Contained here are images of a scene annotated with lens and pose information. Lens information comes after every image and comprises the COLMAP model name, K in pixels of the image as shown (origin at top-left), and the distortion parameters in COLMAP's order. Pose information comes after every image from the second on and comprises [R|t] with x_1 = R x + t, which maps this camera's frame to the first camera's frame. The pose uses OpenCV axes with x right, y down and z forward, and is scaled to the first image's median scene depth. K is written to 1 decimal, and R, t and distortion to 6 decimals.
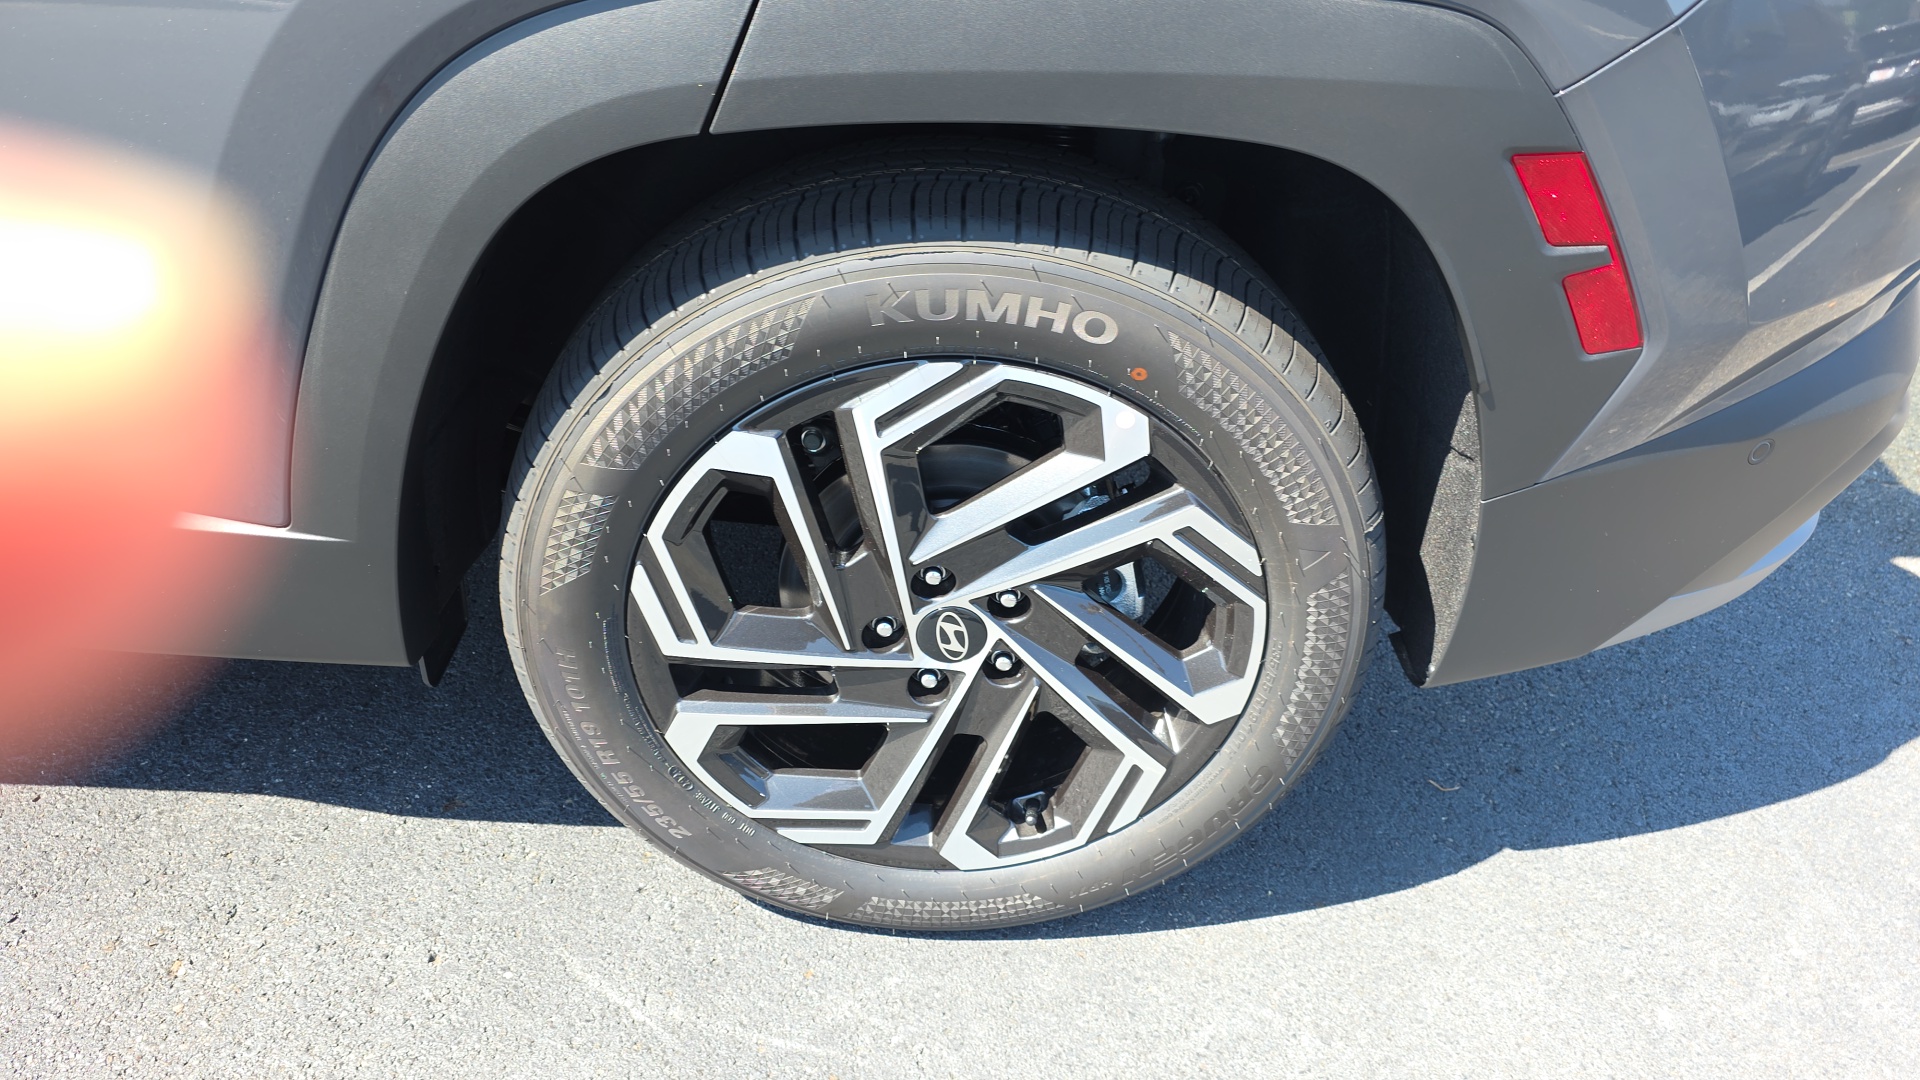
lens RADIAL K [[1218.1, 0, 994.9], [0, 1218.1, 556.4], [0, 0, 1]] dist [0.029816, 0.000149]
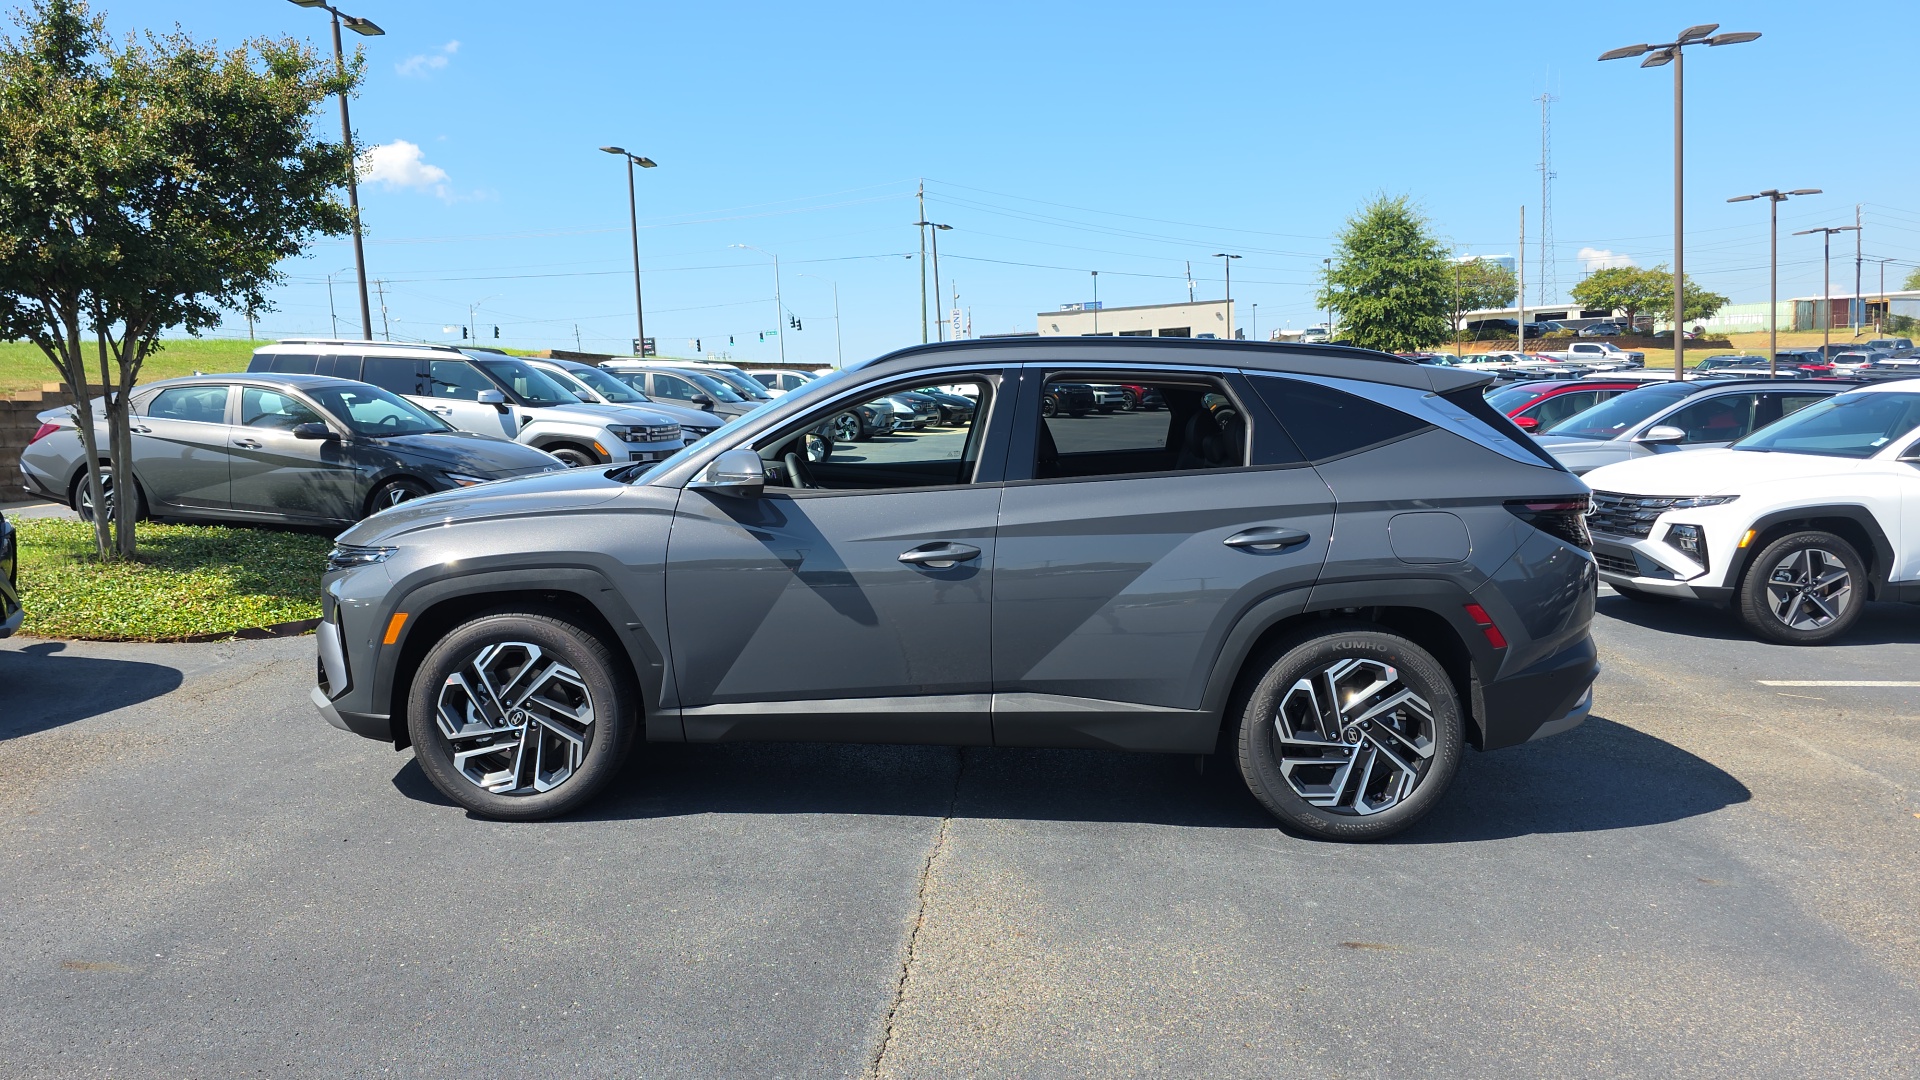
lens RADIAL K [[1308.5, 0, 944.5], [0, 1308.5, 537.3], [0, 0, 1]] dist [0.040735, -0.038732]
pose [[0.995337, -0.086680, -0.042328, -1.089222], [0.055959, 0.876264, -0.478571, 1.432661], [0.078573, 0.473971, 0.877028, -3.039706]]
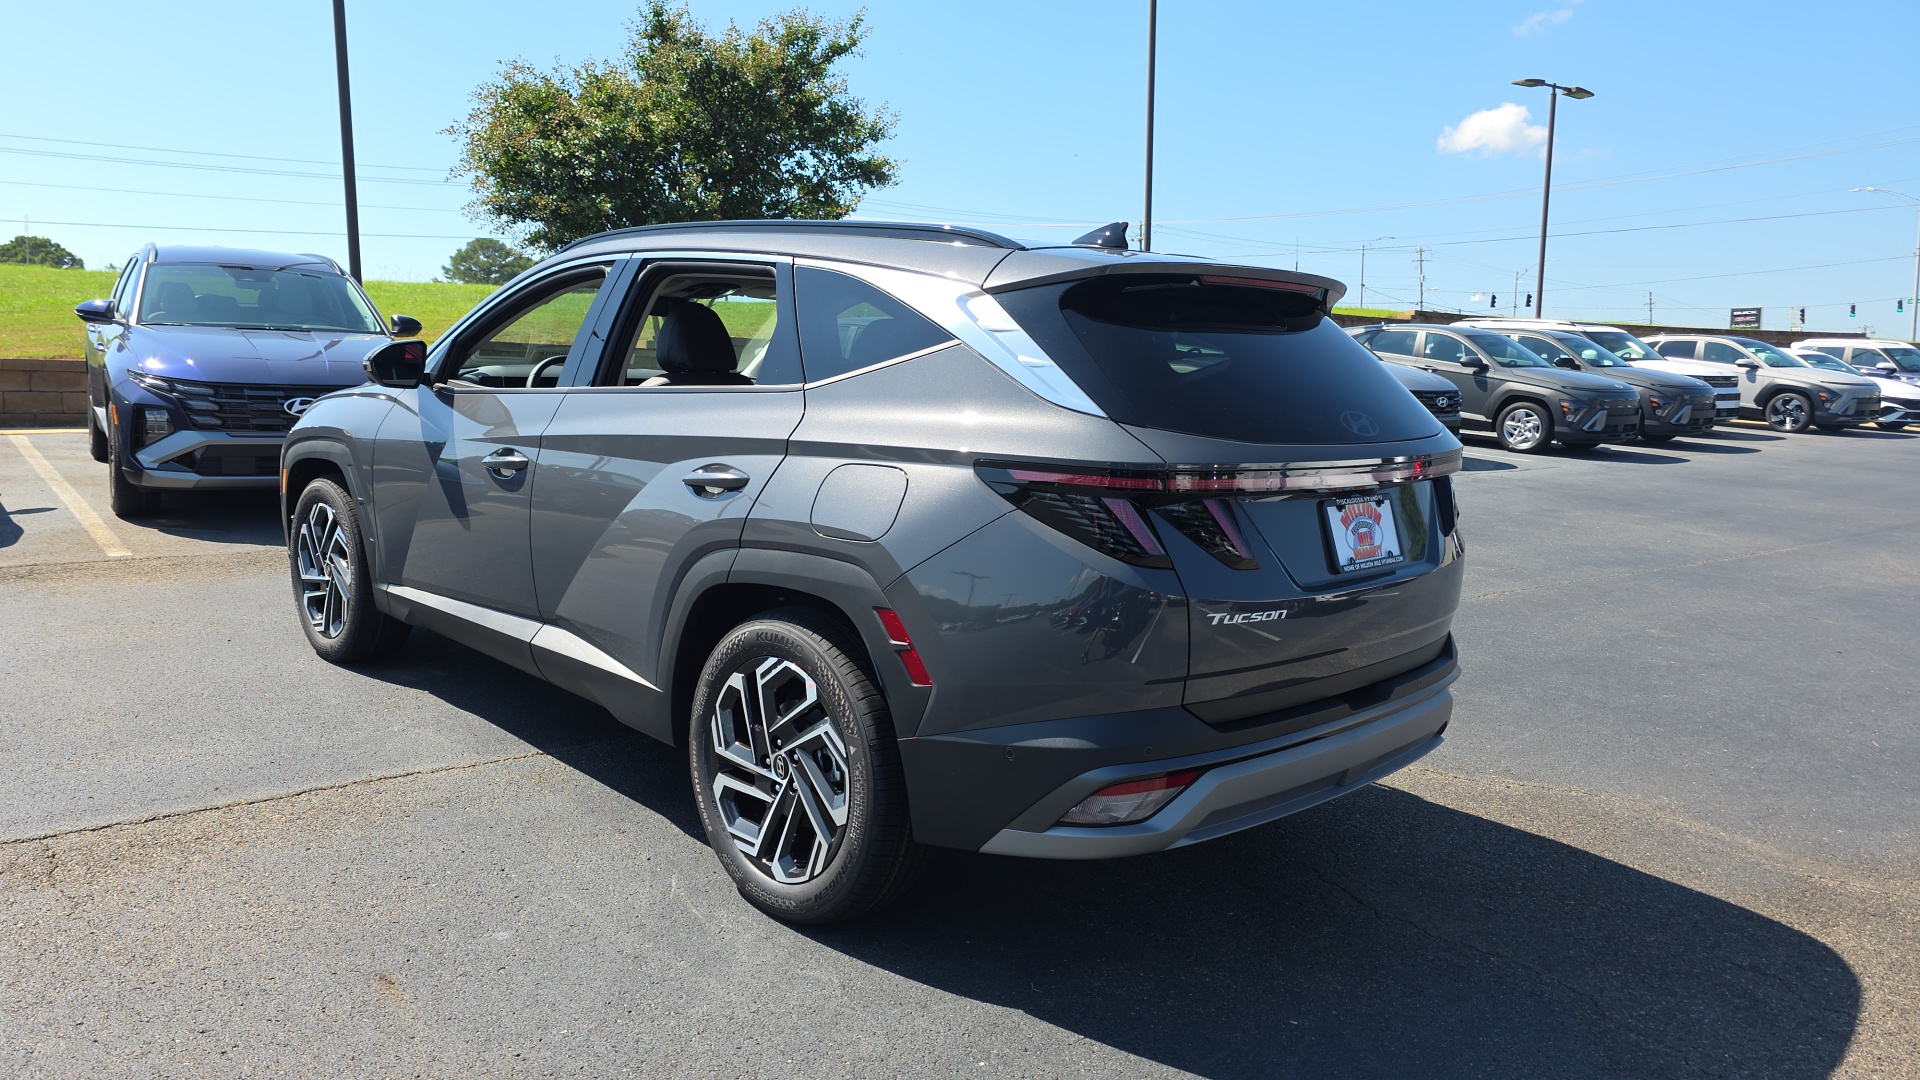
lens RADIAL K [[1330.3, 0, 930.1], [0, 1330.3, 551.2], [0, 0, 1]] dist [0.021661, -0.007623]
pose [[0.660595, 0.046027, -0.749330, 2.429690], [-0.406919, 0.860736, -0.305861, 0.430884], [0.630898, 0.506967, 0.587327, -0.802008]]
